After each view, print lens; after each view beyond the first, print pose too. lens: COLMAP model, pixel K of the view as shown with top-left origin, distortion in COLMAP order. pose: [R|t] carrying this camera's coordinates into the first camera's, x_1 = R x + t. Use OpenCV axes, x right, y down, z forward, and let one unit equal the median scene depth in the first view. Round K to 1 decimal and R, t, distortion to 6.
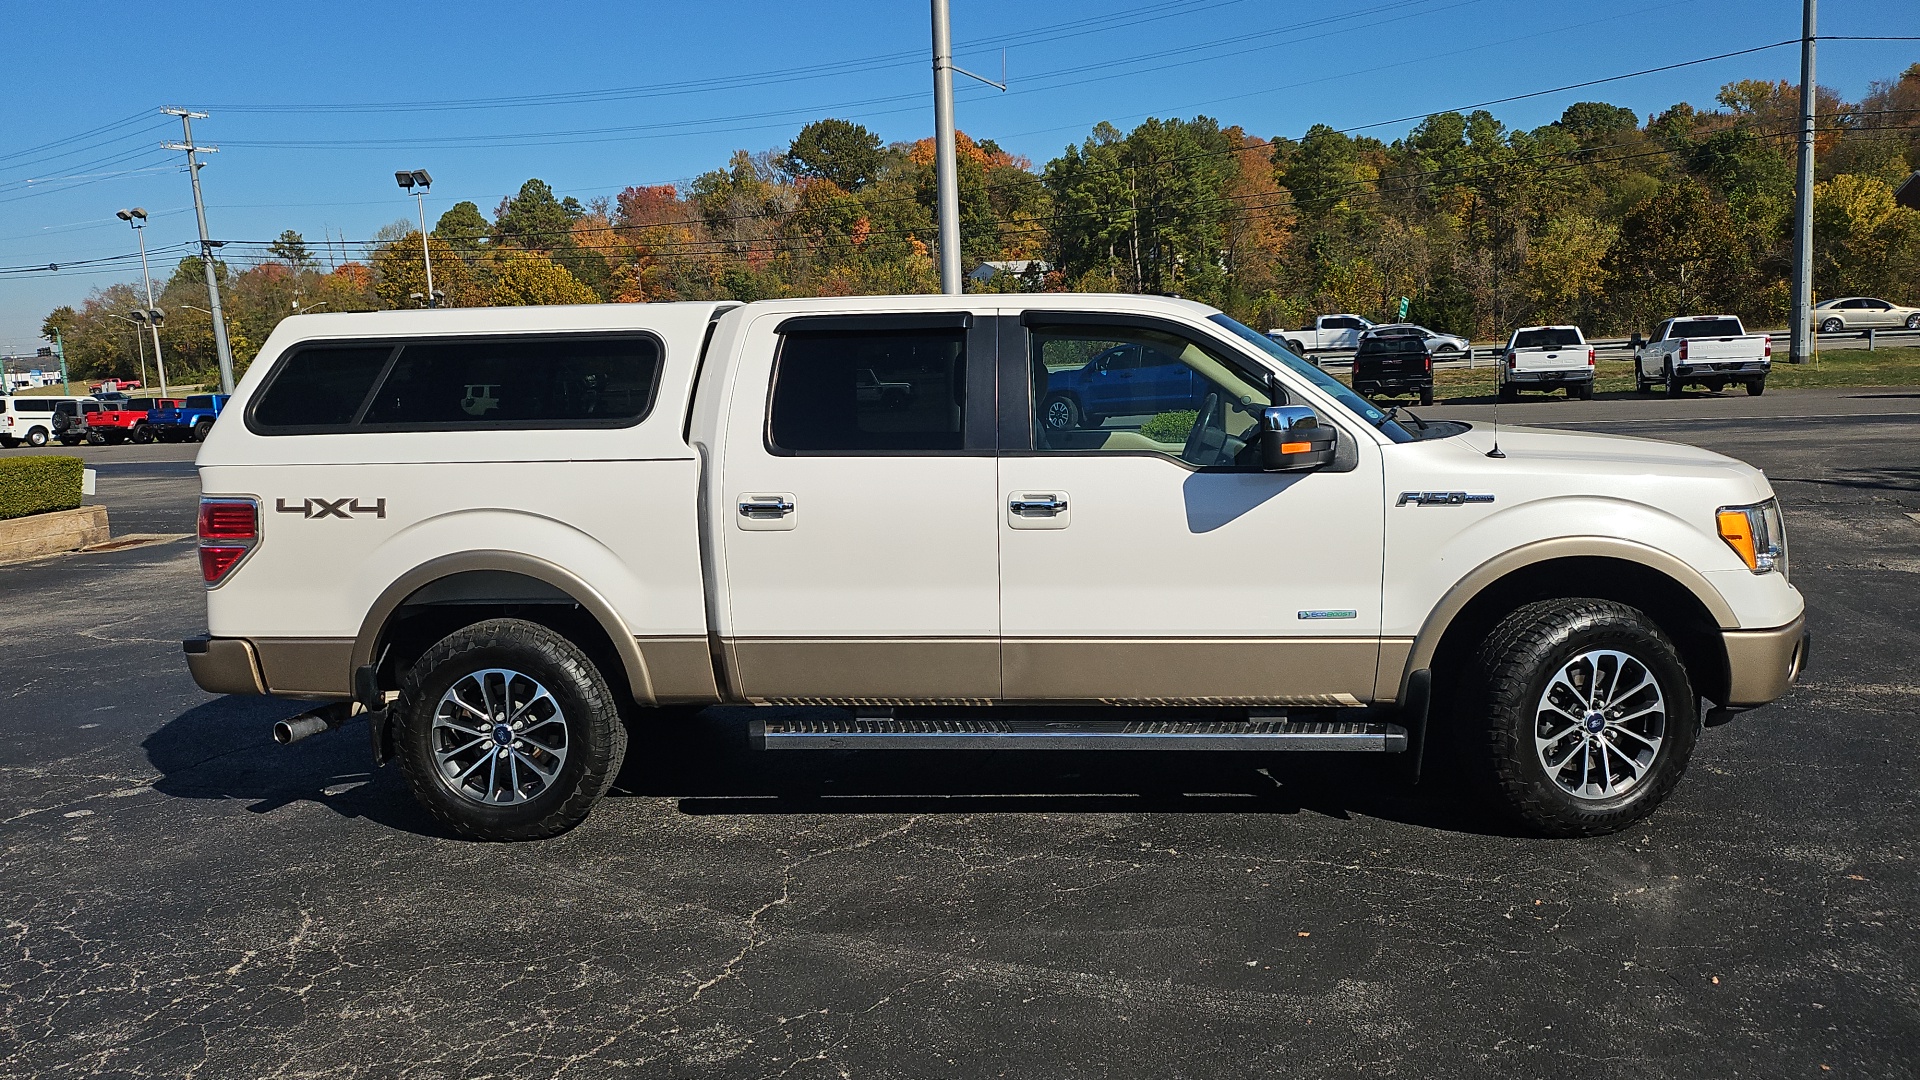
lens RADIAL K [[1359.7, 0, 963.2], [0, 1359.7, 524.8], [0, 0, 1]] dist [0.069259, -0.077316]
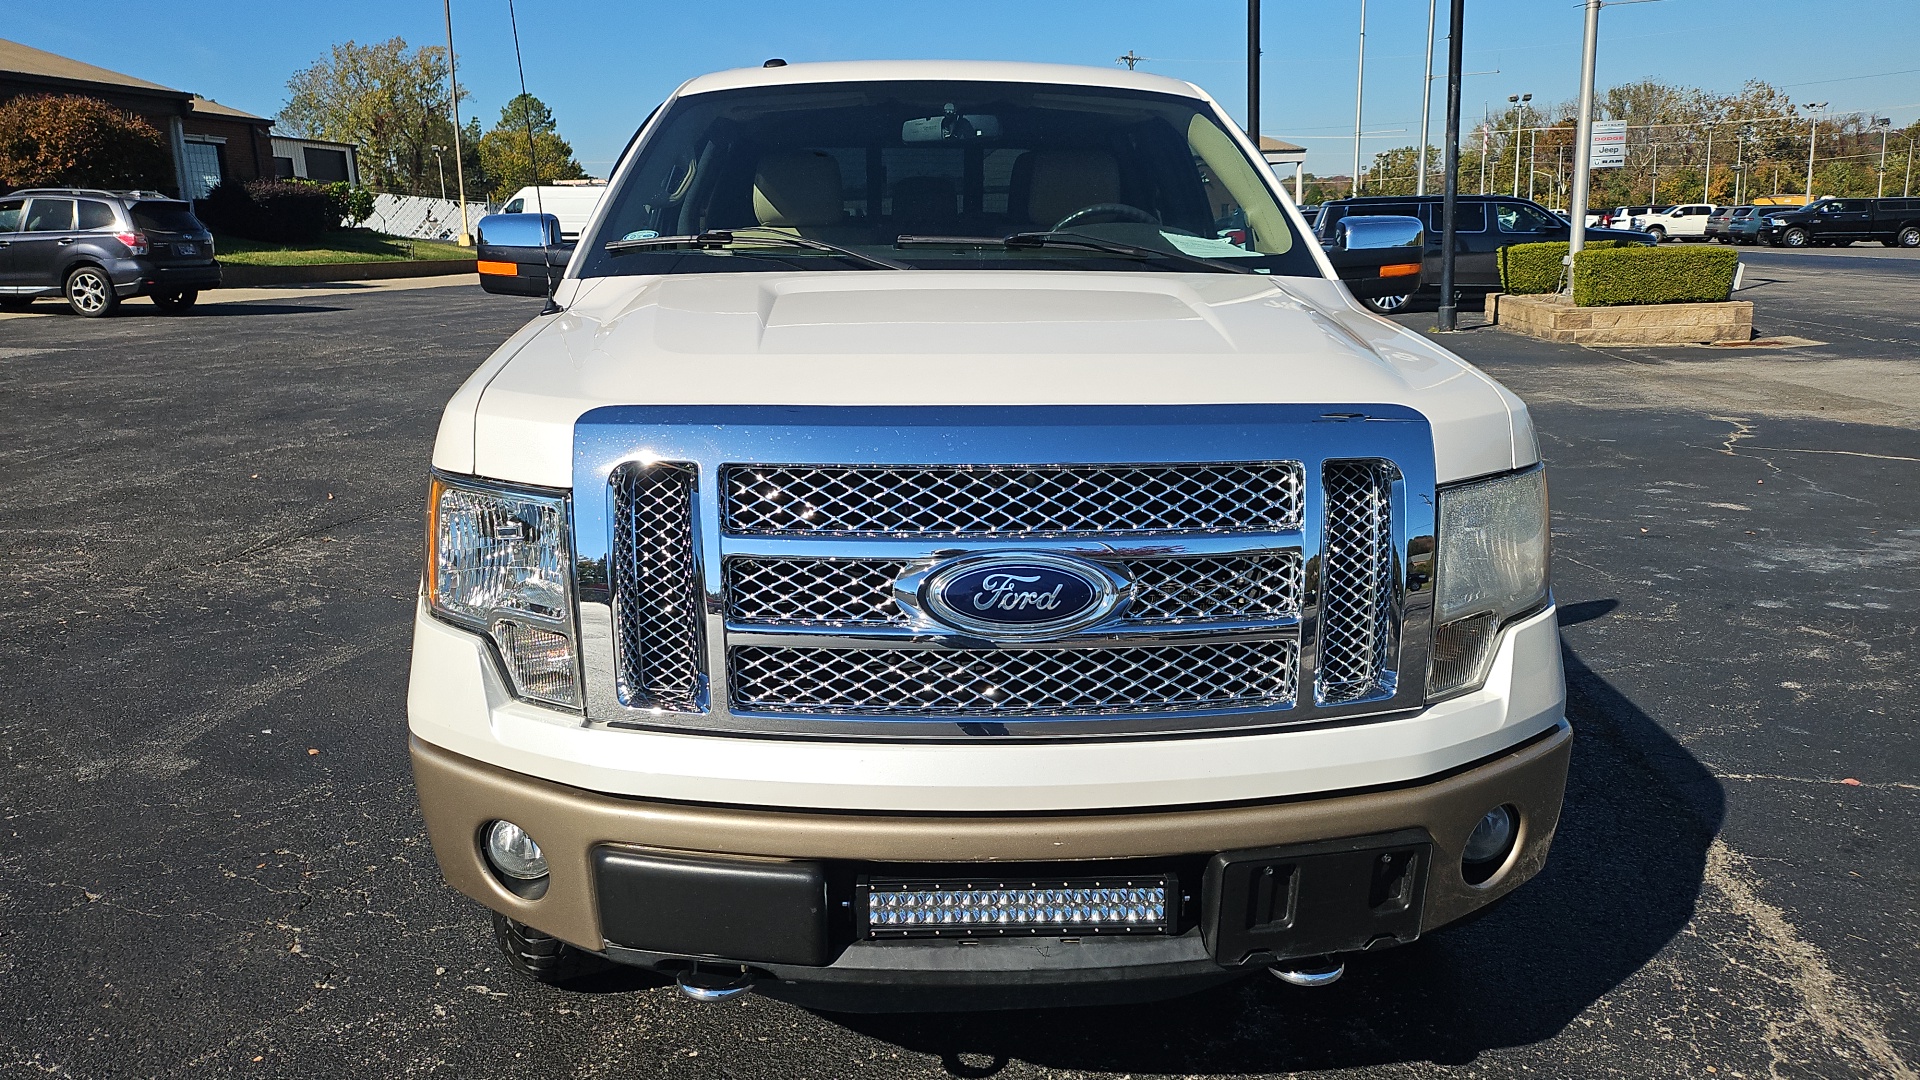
lens RADIAL K [[1375.6, 0, 958.8], [0, 1375.6, 498.3], [0, 0, 1]] dist [0.023187, 0.000320]
pose [[0.135714, 0.236585, -0.962086, 0.076205], [-0.112904, 0.968437, 0.222220, -0.009317], [0.984294, 0.078465, 0.158142, 0.079812]]
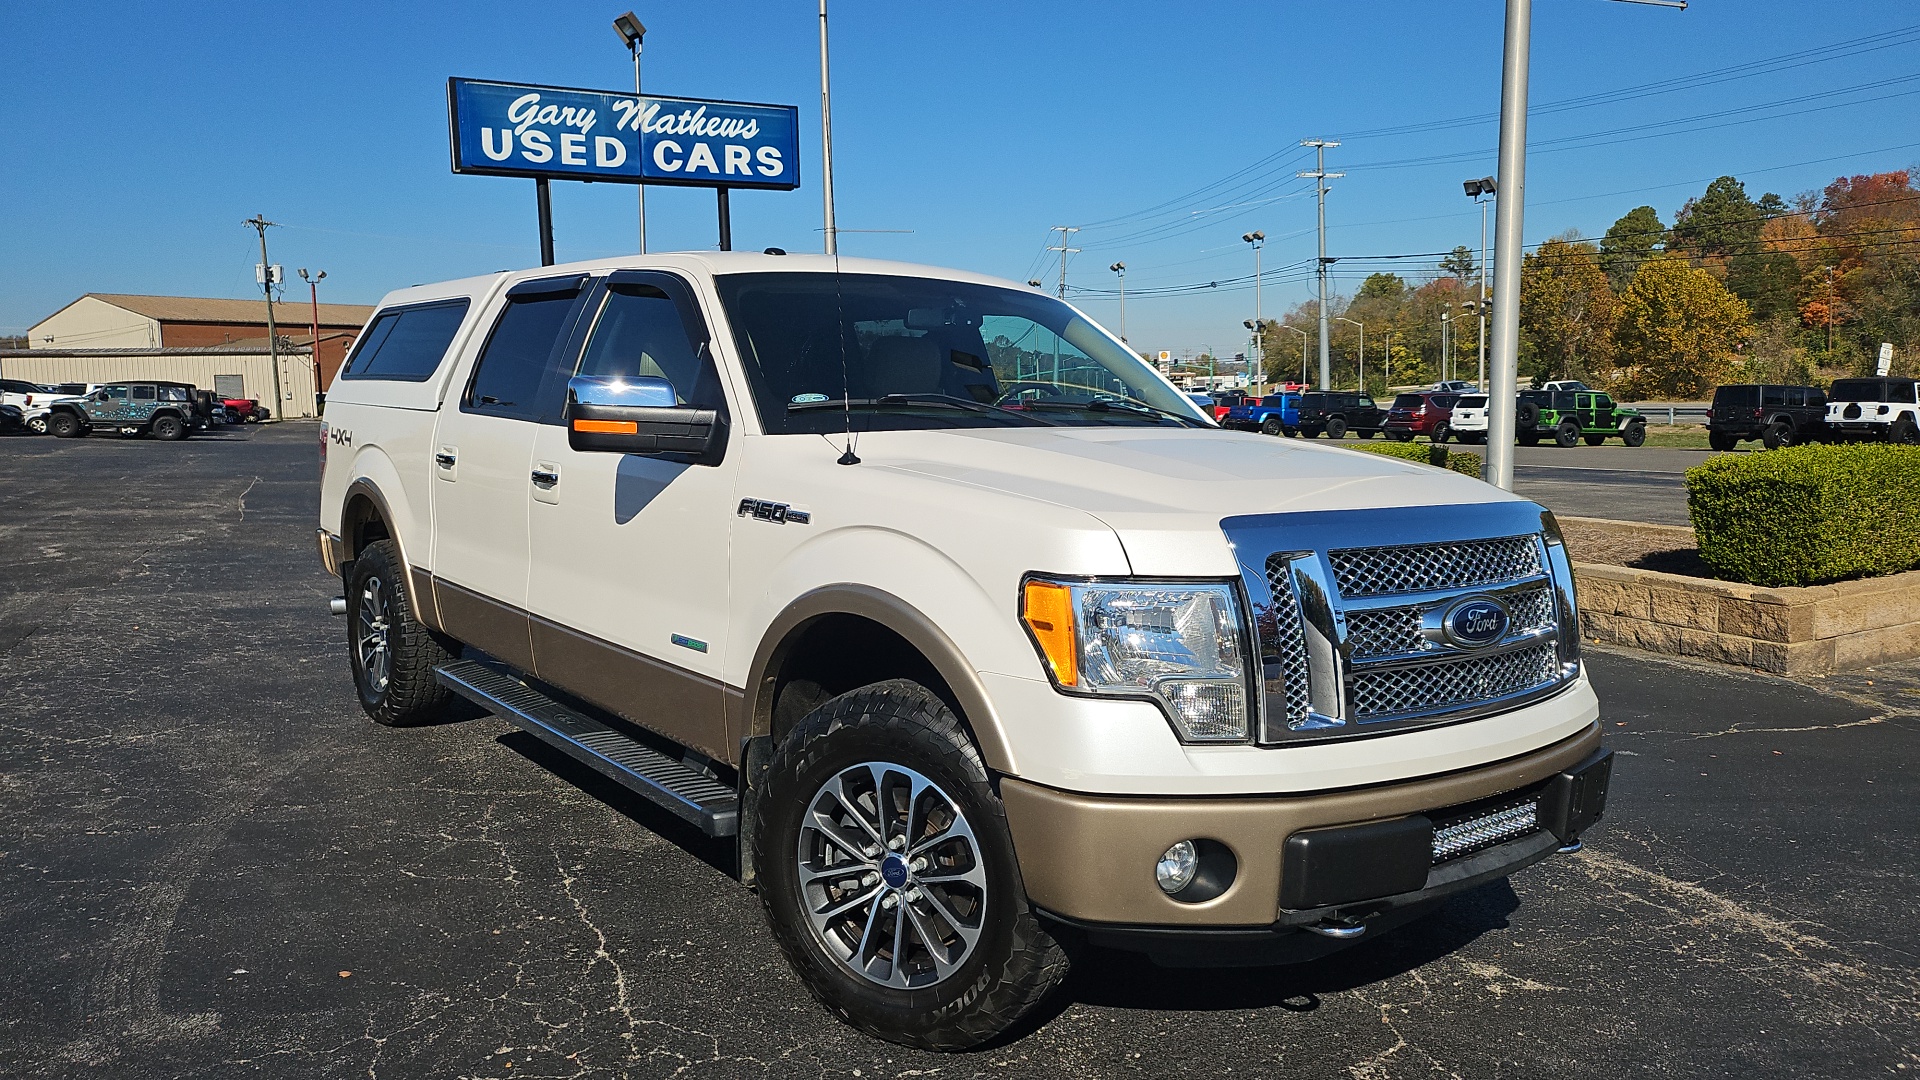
lens RADIAL K [[1359.7, 0, 963.2], [0, 1359.7, 524.8], [0, 0, 1]] dist [0.069259, -0.077316]
pose [[0.686222, 0.109243, -0.719142, 0.069264], [-0.115576, 0.992474, 0.040479, -0.003913], [0.718152, 0.055338, 0.693683, 0.041020]]
